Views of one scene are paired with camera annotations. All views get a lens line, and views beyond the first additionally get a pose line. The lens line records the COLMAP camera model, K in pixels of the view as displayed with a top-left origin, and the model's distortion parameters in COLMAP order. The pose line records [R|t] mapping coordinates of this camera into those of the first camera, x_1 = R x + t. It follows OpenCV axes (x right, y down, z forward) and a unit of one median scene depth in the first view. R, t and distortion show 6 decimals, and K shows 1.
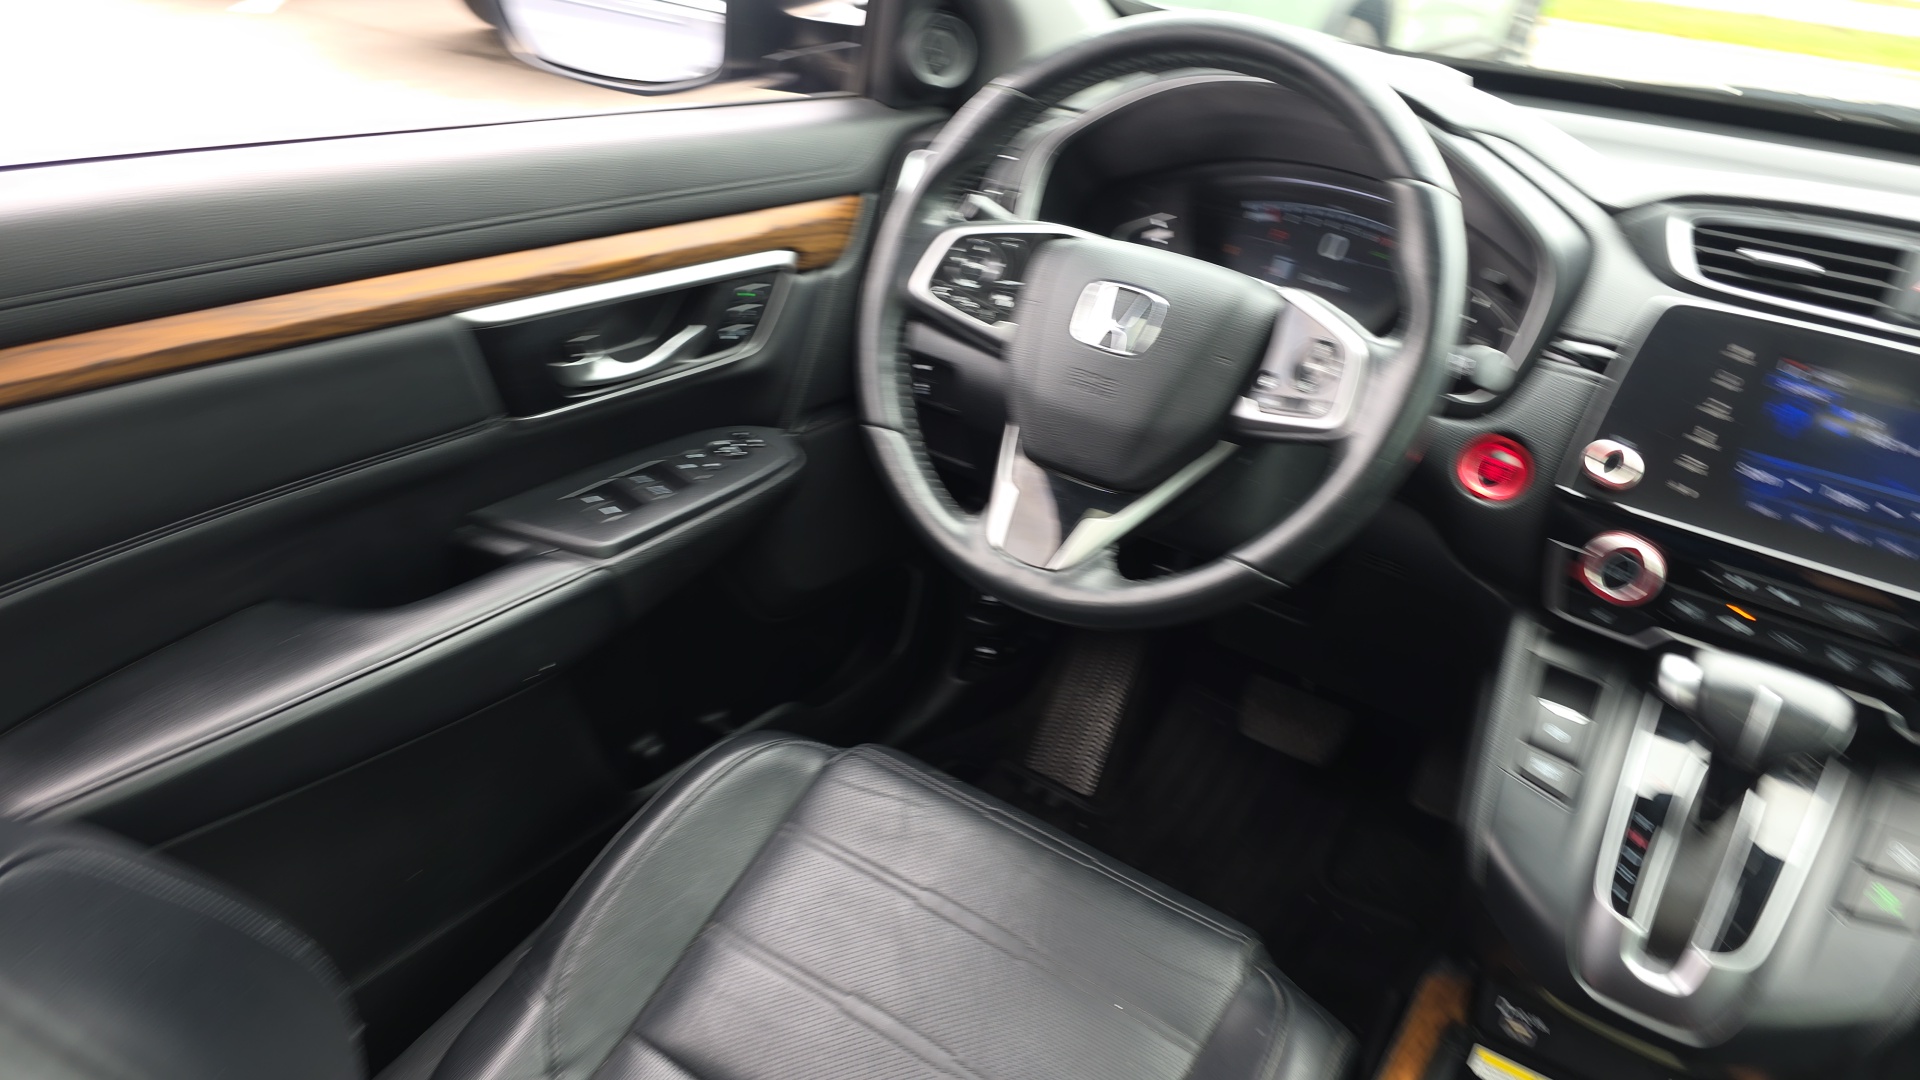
lens RADIAL K [[1299.3, 0, 983.4], [0, 1299.3, 575.5], [0, 0, 1]] dist [0.055114, -0.047170]
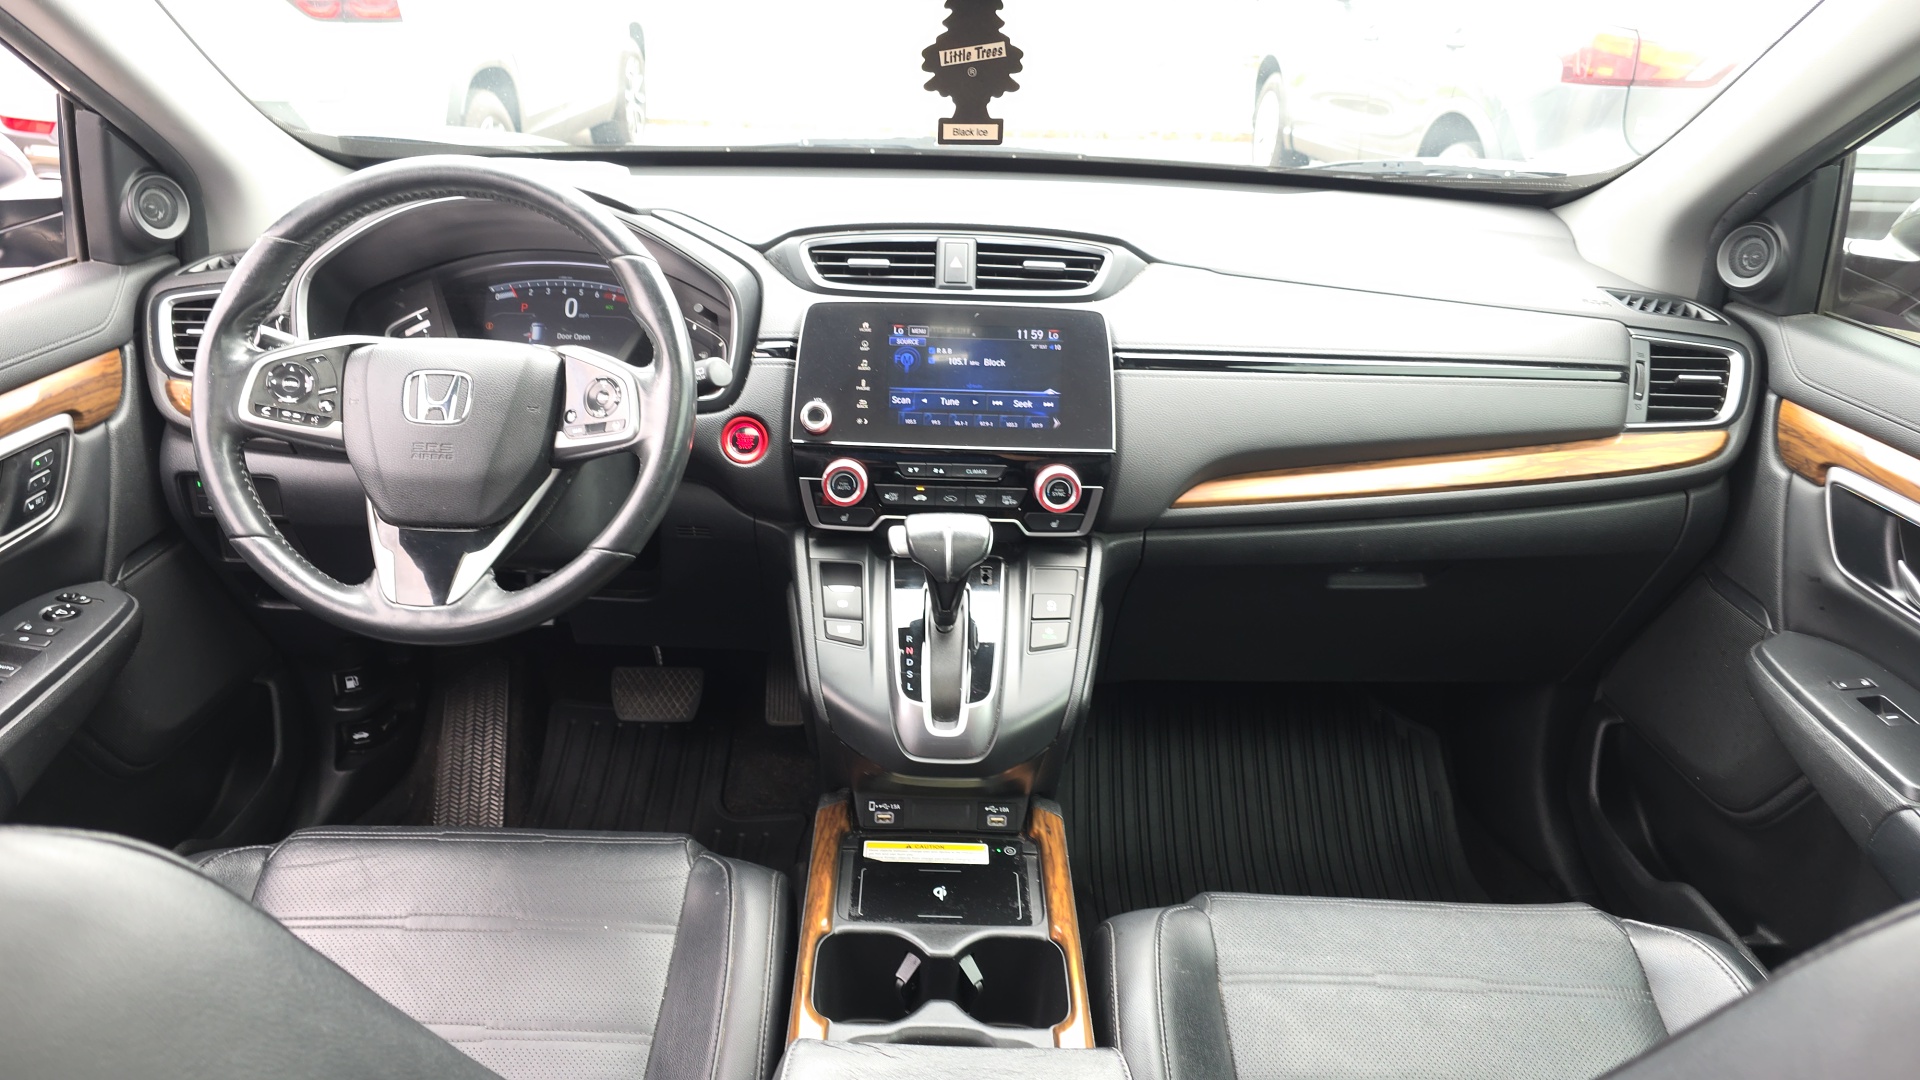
lens RADIAL K [[1299.3, 0, 941.1], [0, 1299.3, 505.4], [0, 0, 1]] dist [0.055114, -0.047170]
pose [[0.830298, -0.273049, 0.485849, -0.127017], [0.312992, 0.949755, -0.001124, 0.051016], [-0.461130, 0.153000, 0.874042, -0.293545]]
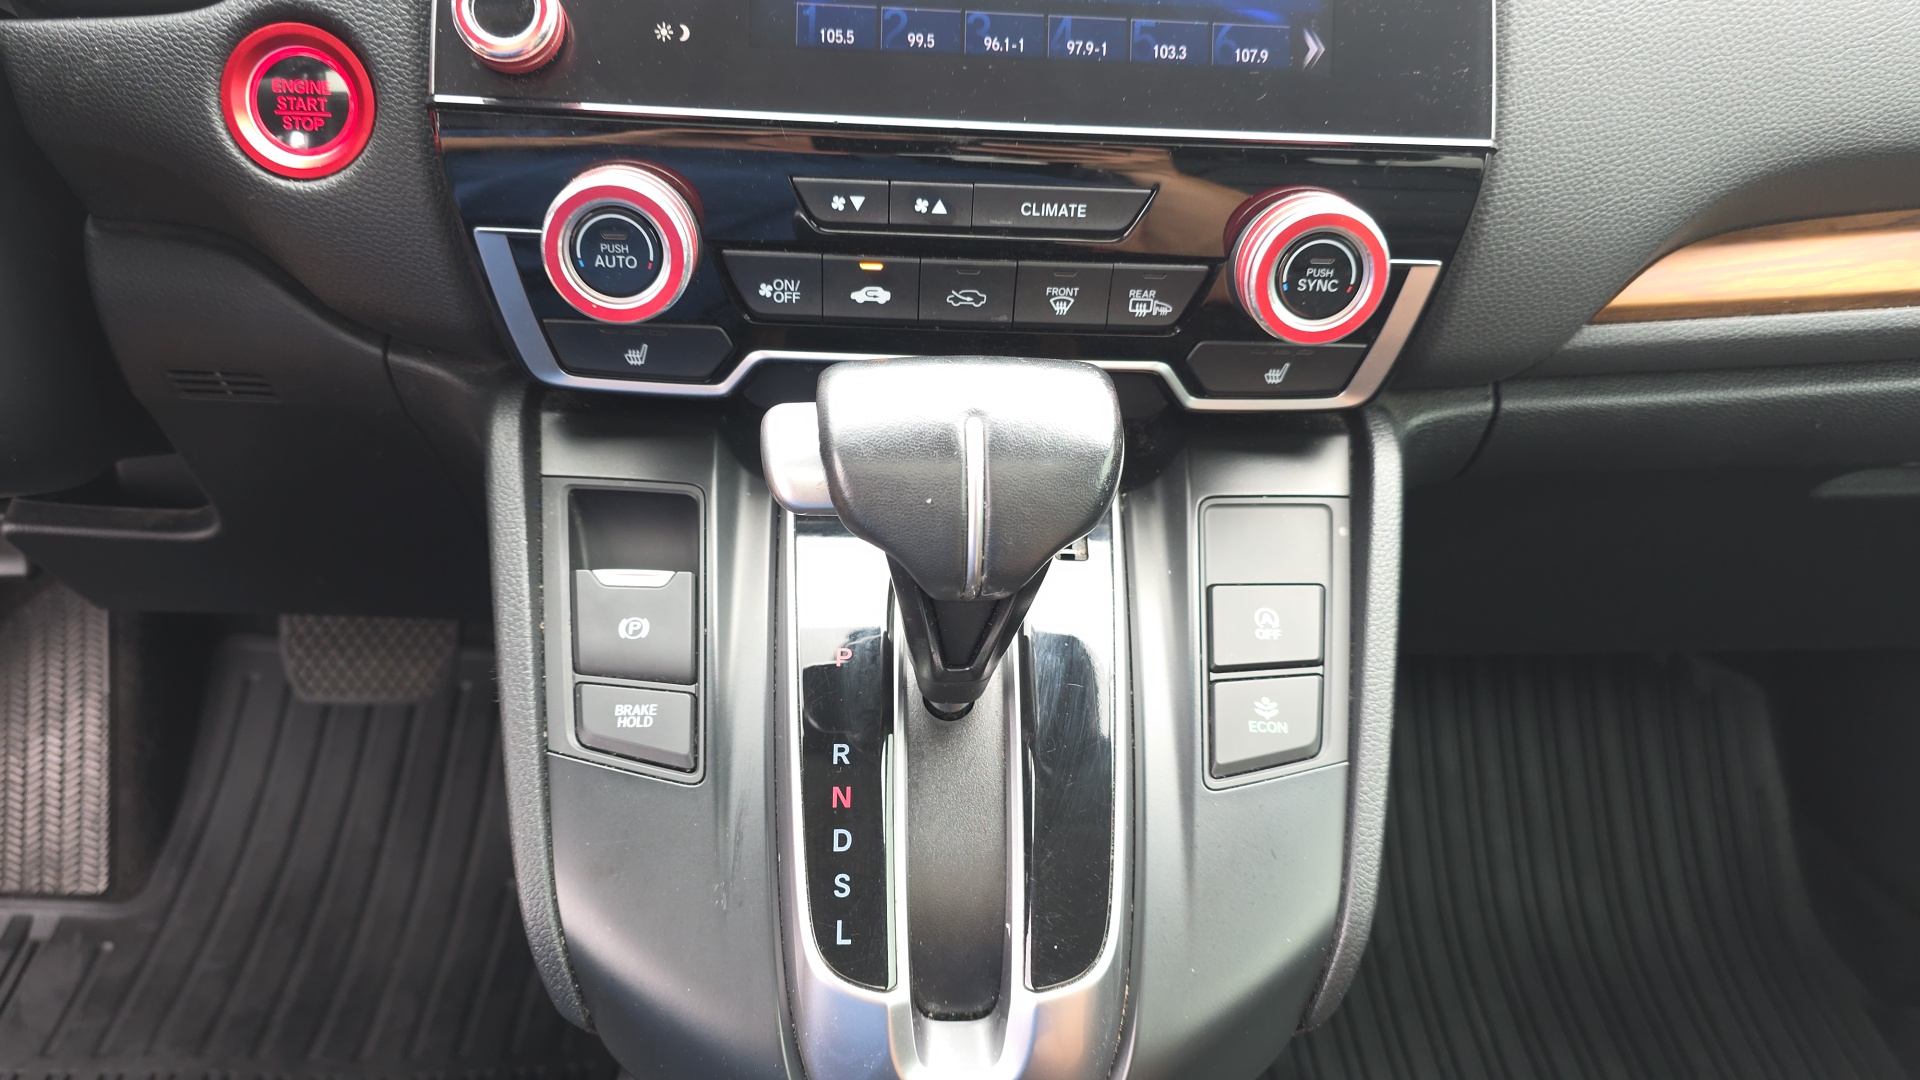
lens RADIAL K [[1299.3, 0, 949.7], [0, 1299.3, 535.1], [0, 0, 1]] dist [0.055114, -0.047170]
pose [[0.809160, -0.369705, 0.456704, 0.318272], [0.309823, 0.928870, 0.203001, 0.028983], [-0.499269, -0.022763, 0.866148, 0.526336]]
